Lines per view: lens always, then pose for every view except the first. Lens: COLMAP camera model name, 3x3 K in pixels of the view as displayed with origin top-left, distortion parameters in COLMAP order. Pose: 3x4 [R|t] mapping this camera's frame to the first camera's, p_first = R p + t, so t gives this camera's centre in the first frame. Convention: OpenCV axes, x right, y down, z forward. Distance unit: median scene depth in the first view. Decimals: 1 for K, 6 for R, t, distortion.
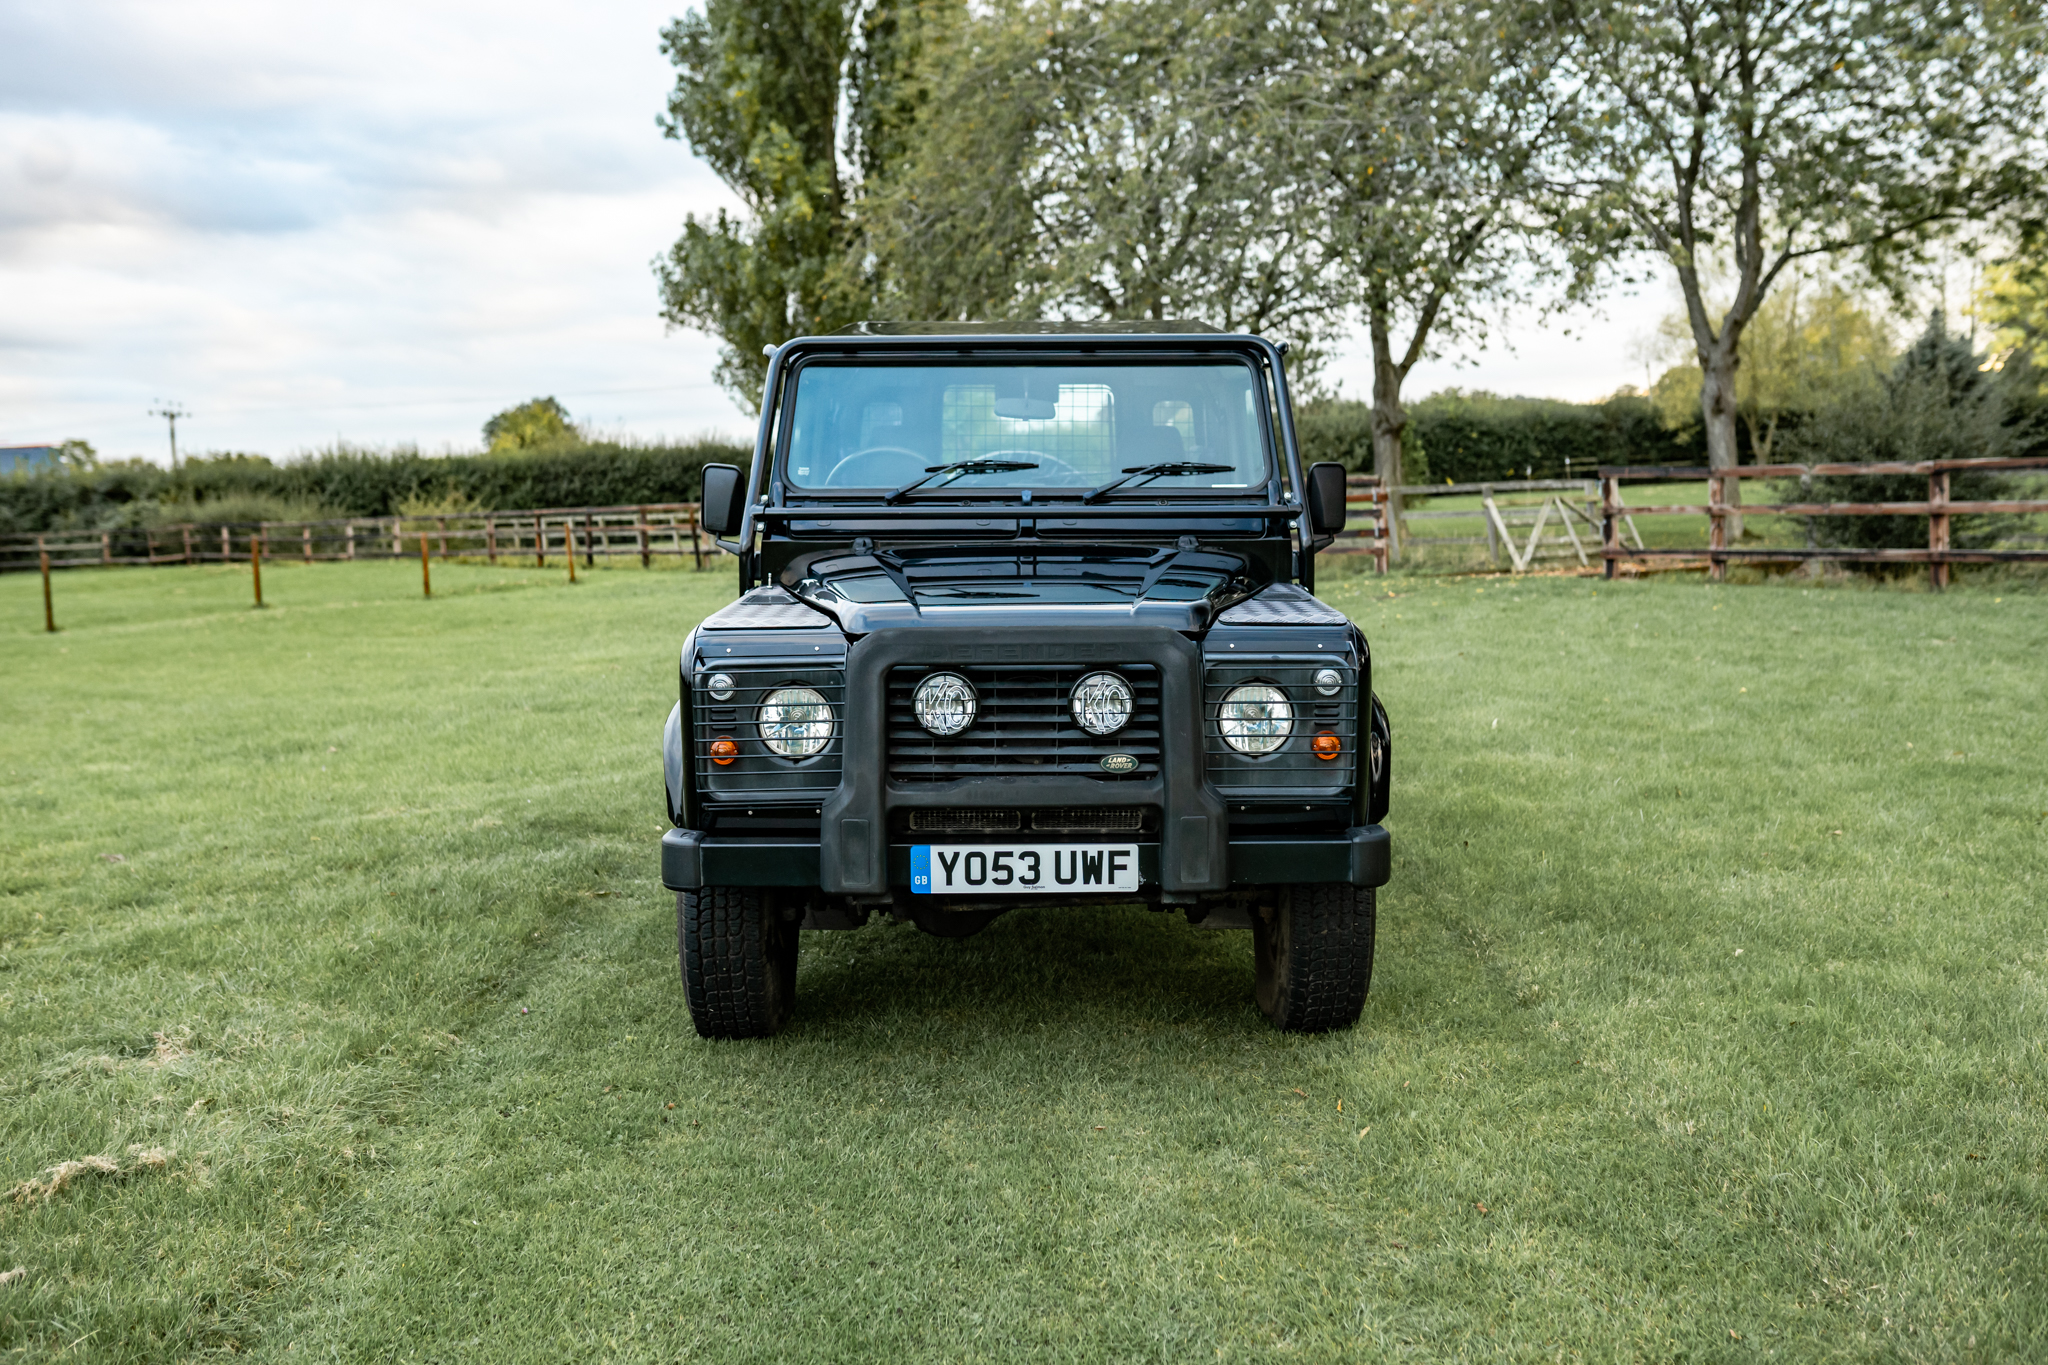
lens RADIAL K [[2031.6, 0, 1024.0], [0, 2031.6, 682.5], [0, 0, 1]] dist [-0.044091, 0.002832]
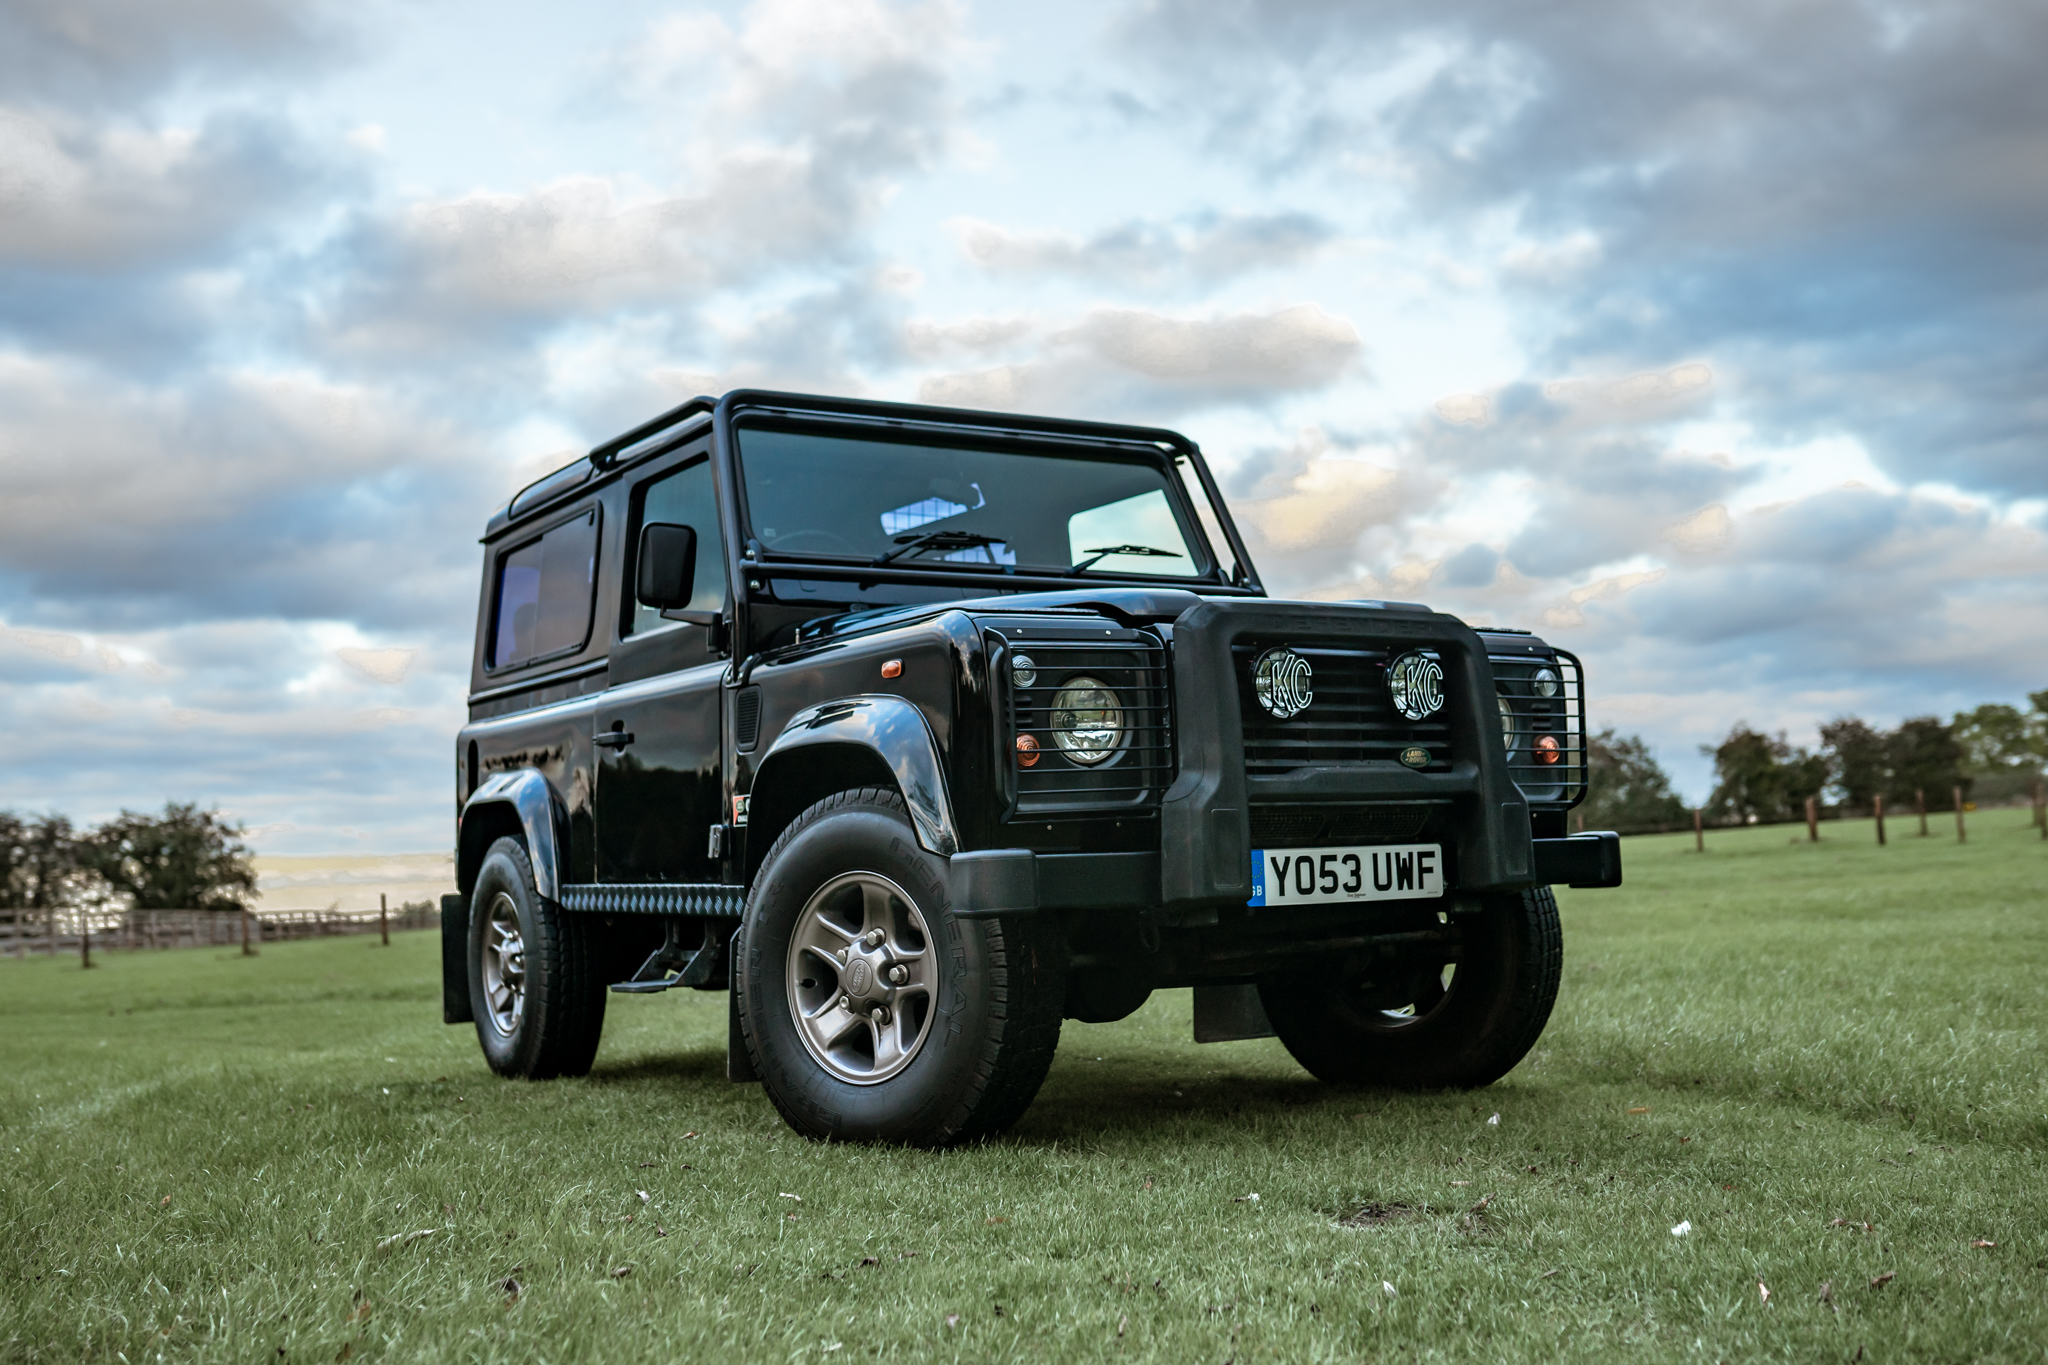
lens RADIAL K [[2031.6, 0, 1024.0], [0, 2031.6, 682.5], [0, 0, 1]] dist [-0.044091, 0.002832]
pose [[0.855326, 0.023368, 0.517563, -0.580578], [0.088944, 0.977528, -0.191125, 0.165906], [-0.510398, 0.209508, 0.834026, 0.309535]]
